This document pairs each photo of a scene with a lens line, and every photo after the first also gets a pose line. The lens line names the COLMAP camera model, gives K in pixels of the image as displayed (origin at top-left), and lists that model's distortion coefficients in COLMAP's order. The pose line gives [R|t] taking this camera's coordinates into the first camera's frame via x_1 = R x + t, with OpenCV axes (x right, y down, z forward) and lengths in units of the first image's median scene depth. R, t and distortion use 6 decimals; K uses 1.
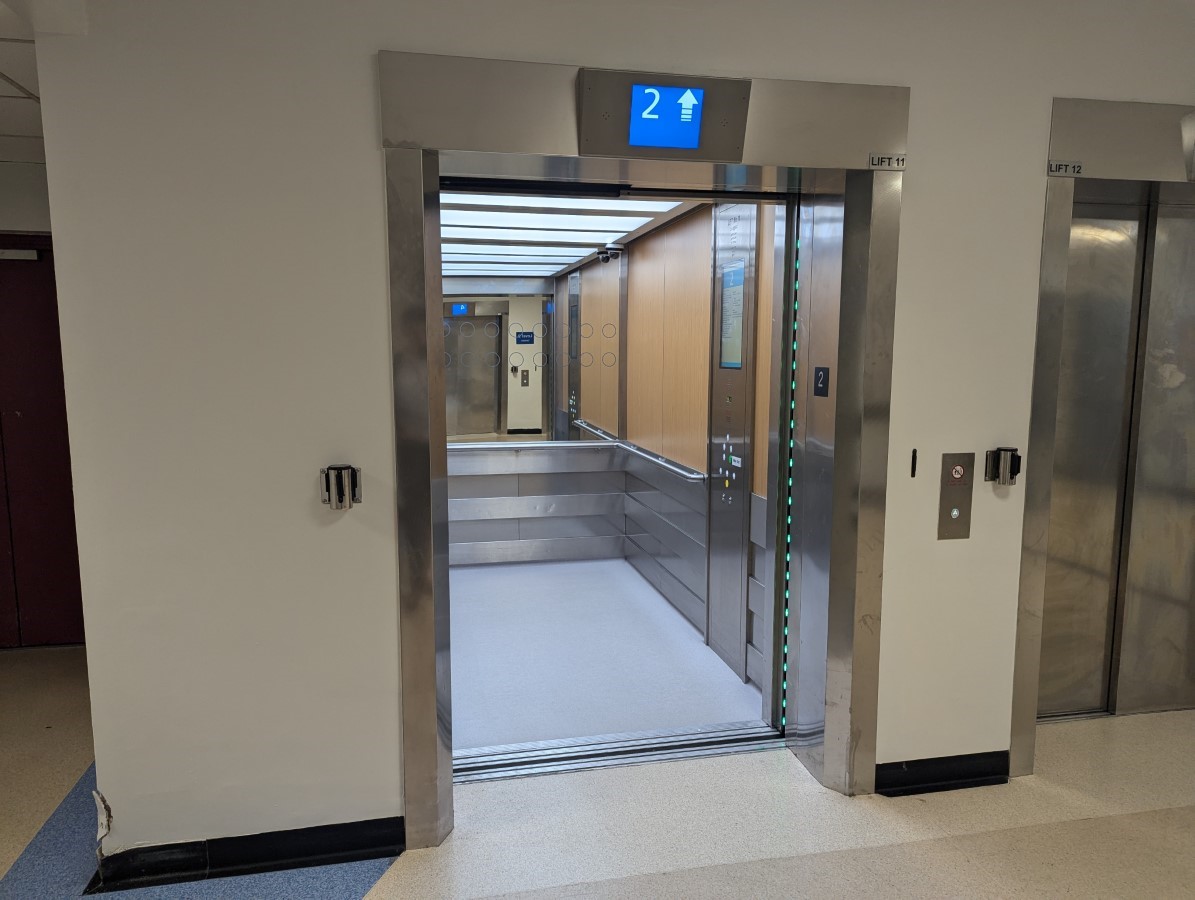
lens RADIAL K [[791.7, 0, 598.6], [0, 791.7, 448.7], [0, 0, 1]] dist [0.091558, -0.093053]
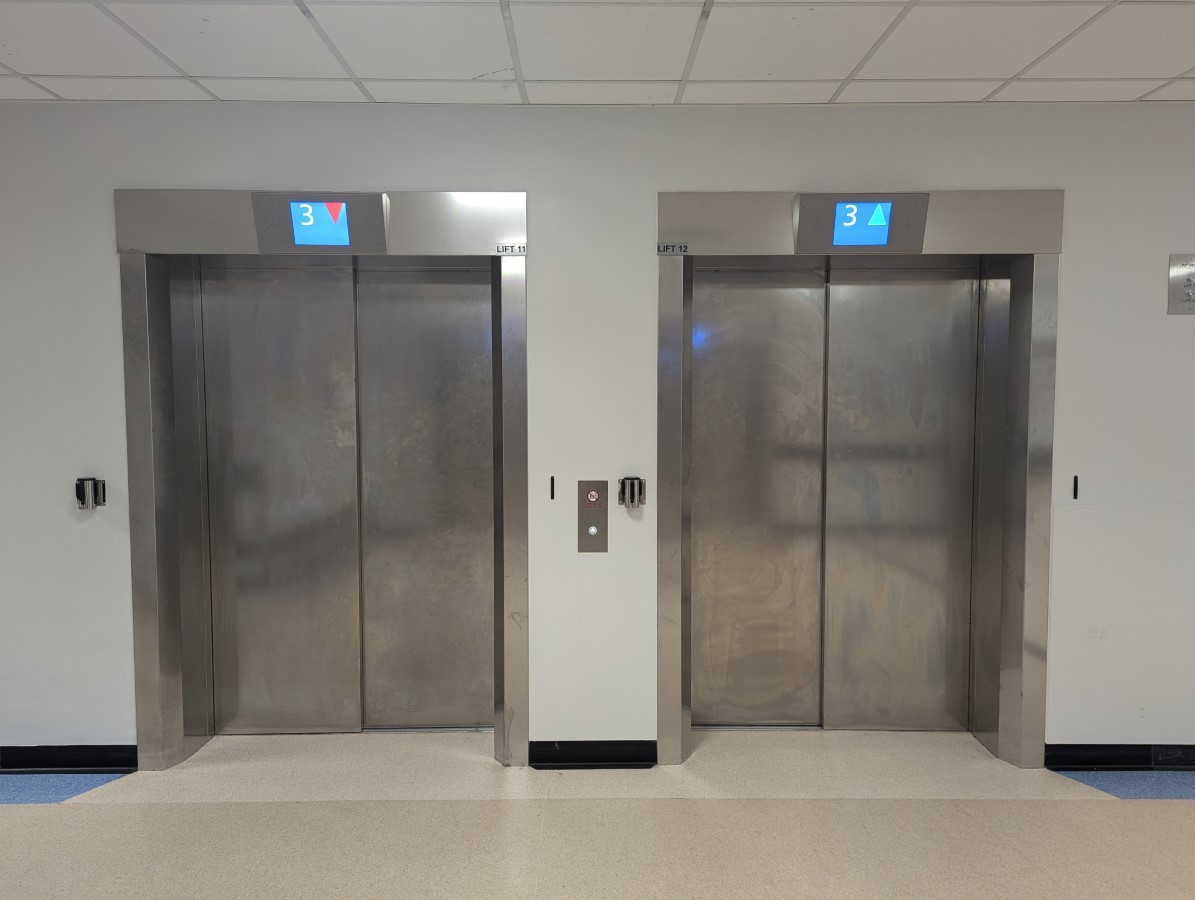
lens RADIAL K [[791.7, 0, 598.6], [0, 791.7, 448.7], [0, 0, 1]] dist [0.091558, -0.093053]
pose [[0.981710, 0.010154, -0.190113, 0.684039], [-0.021829, 0.997994, -0.059421, 0.028124], [0.189128, 0.062484, 0.979962, -0.175627]]
